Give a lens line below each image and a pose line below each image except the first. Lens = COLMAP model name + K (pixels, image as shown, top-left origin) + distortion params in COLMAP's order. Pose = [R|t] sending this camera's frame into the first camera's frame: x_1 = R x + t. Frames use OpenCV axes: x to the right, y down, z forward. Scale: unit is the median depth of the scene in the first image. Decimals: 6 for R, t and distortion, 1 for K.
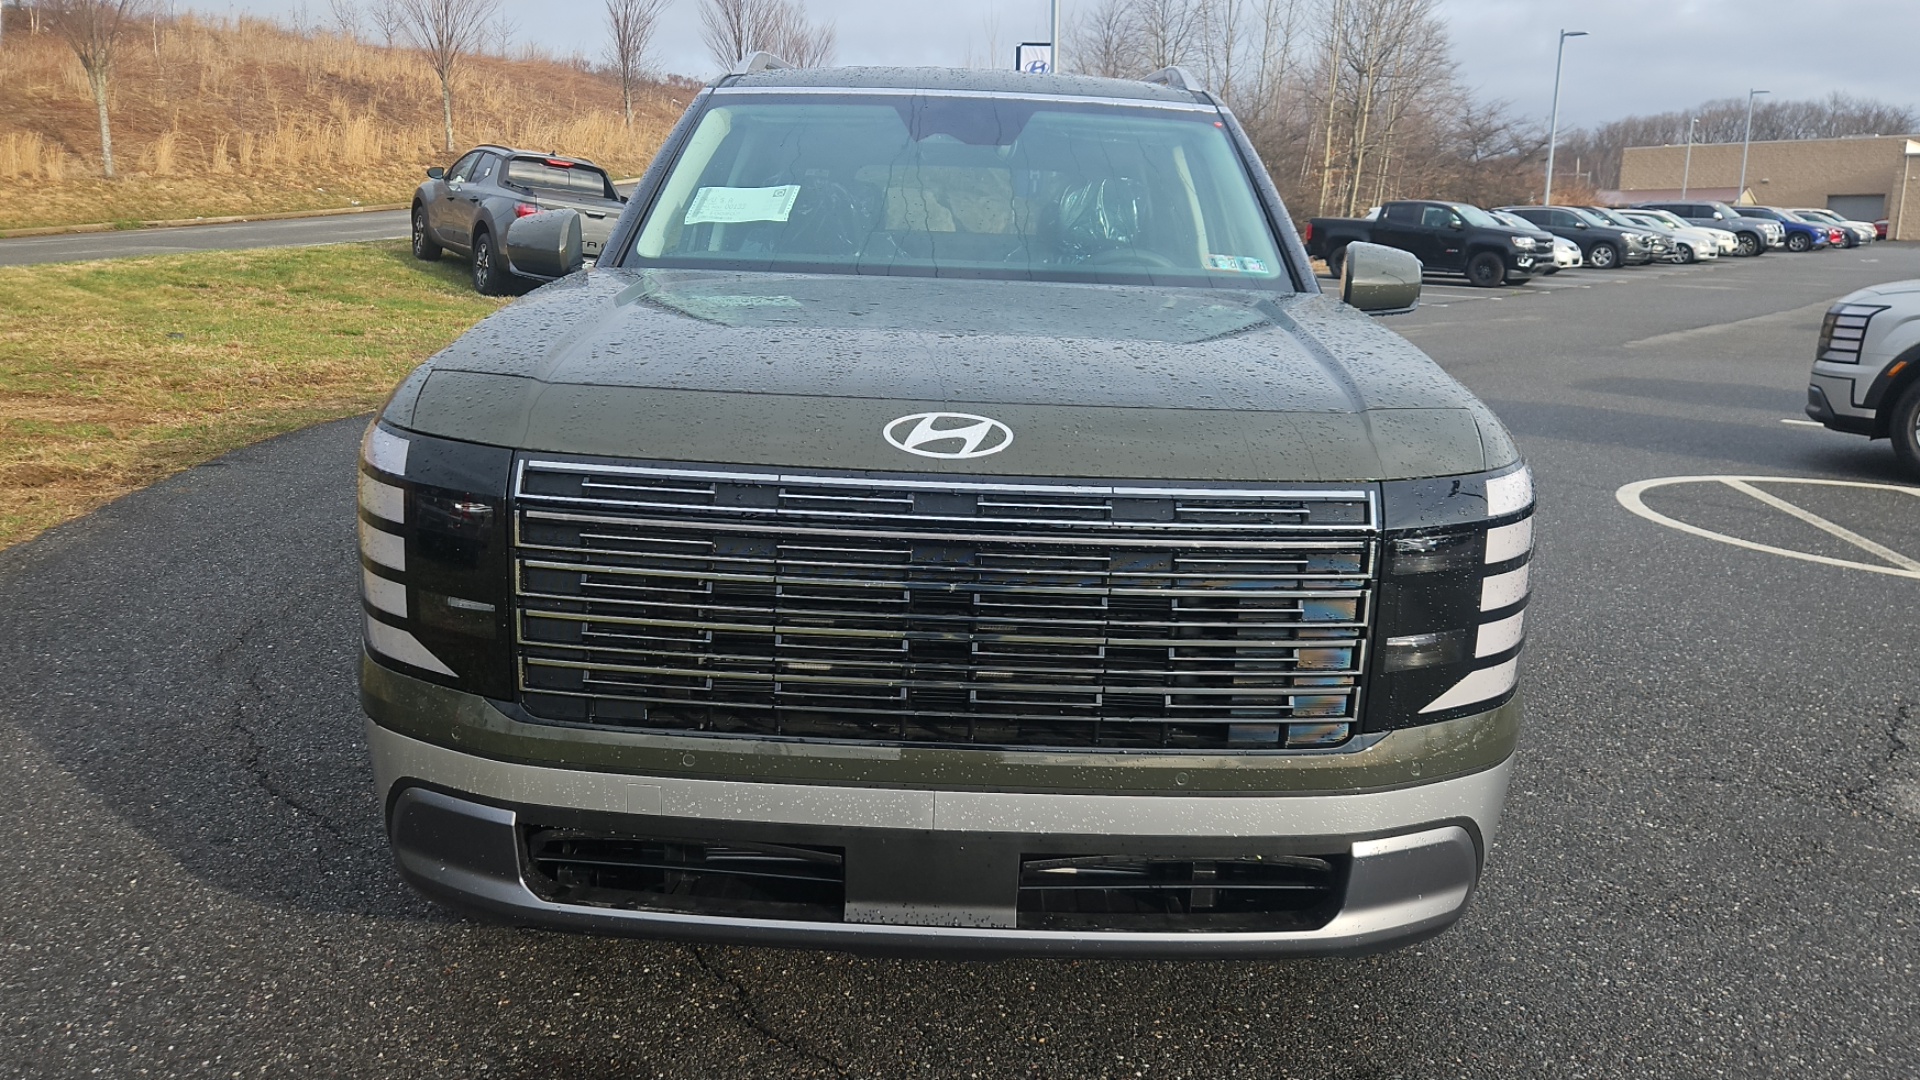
lens RADIAL K [[1420.8, 0, 949.5], [0, 1420.8, 555.0], [0, 0, 1]] dist [0.067129, -0.030446]
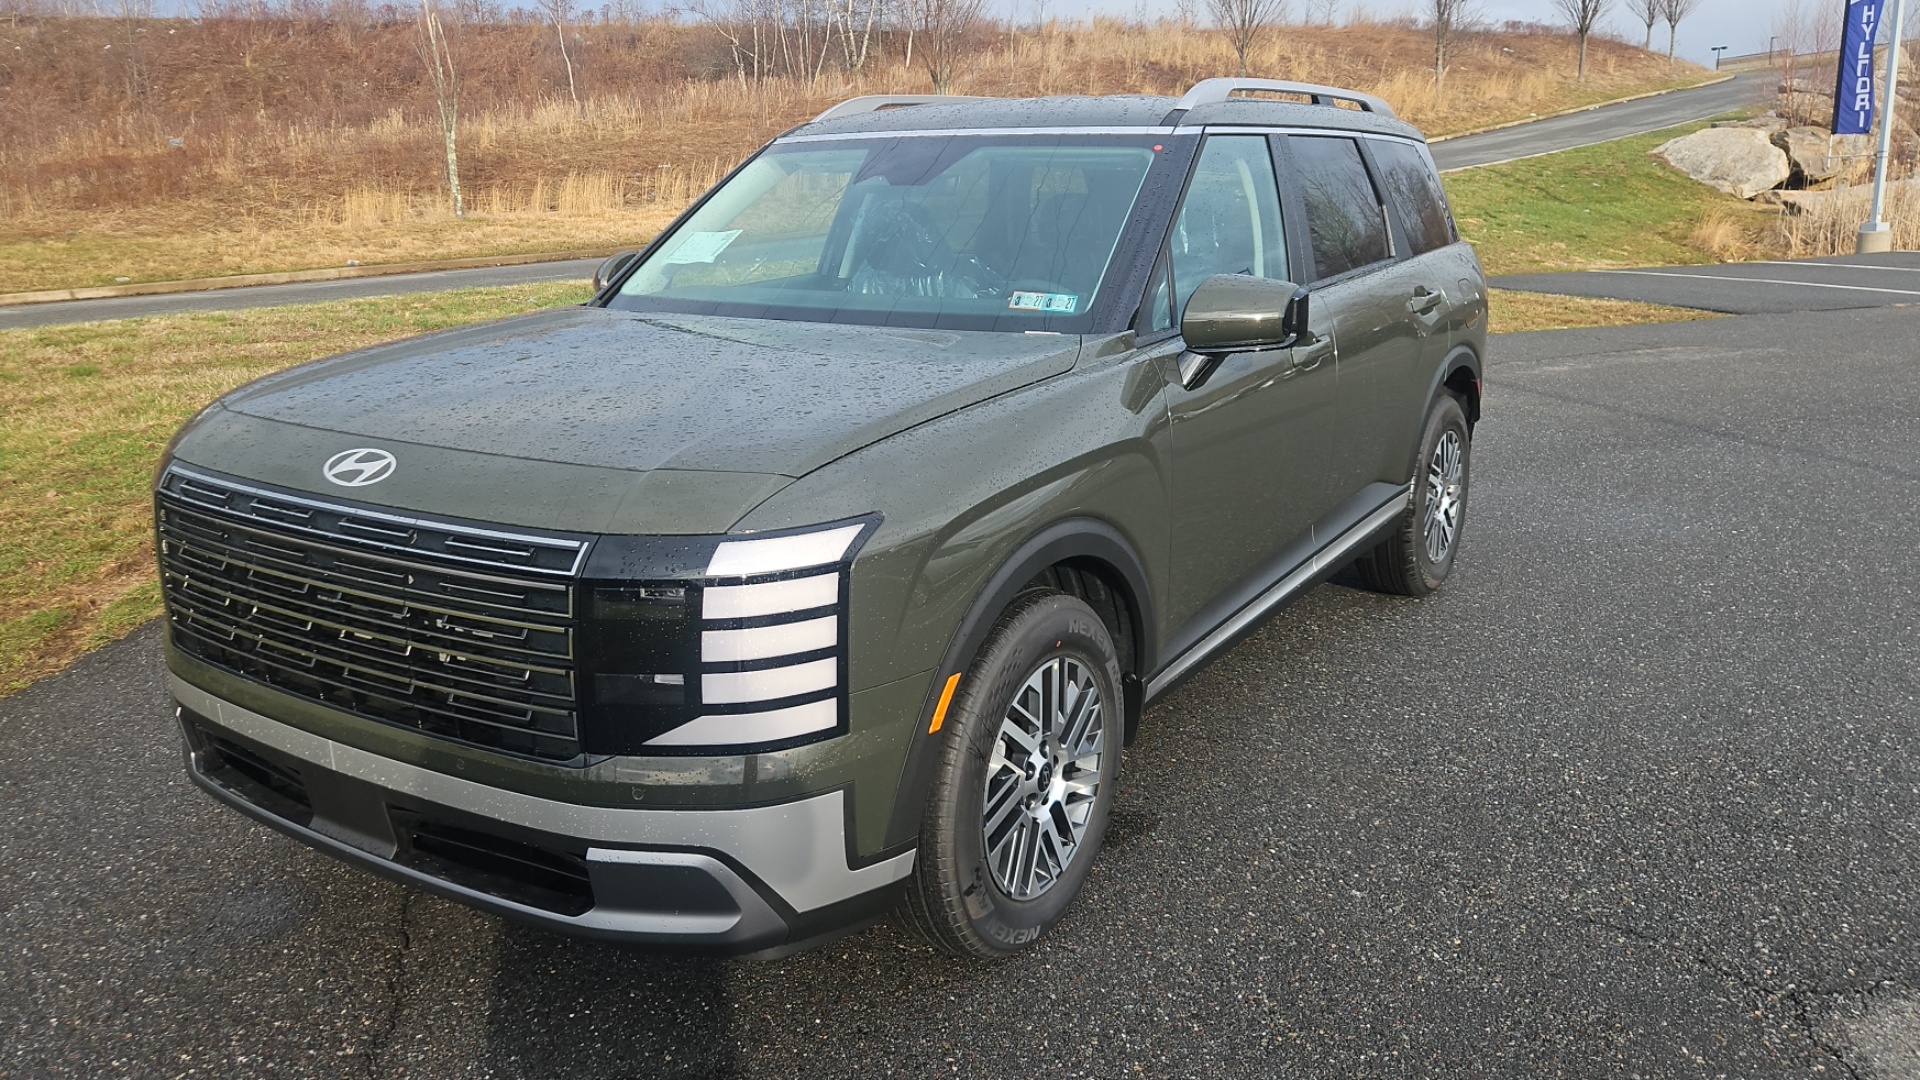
lens RADIAL K [[1420.8, 0, 949.5], [0, 1420.8, 555.0], [0, 0, 1]] dist [0.067129, -0.030446]
pose [[0.836976, 0.100001, -0.538025, 1.086645], [-0.085758, 0.994983, 0.051526, -0.111531], [0.540478, 0.003014, 0.841353, 0.190171]]
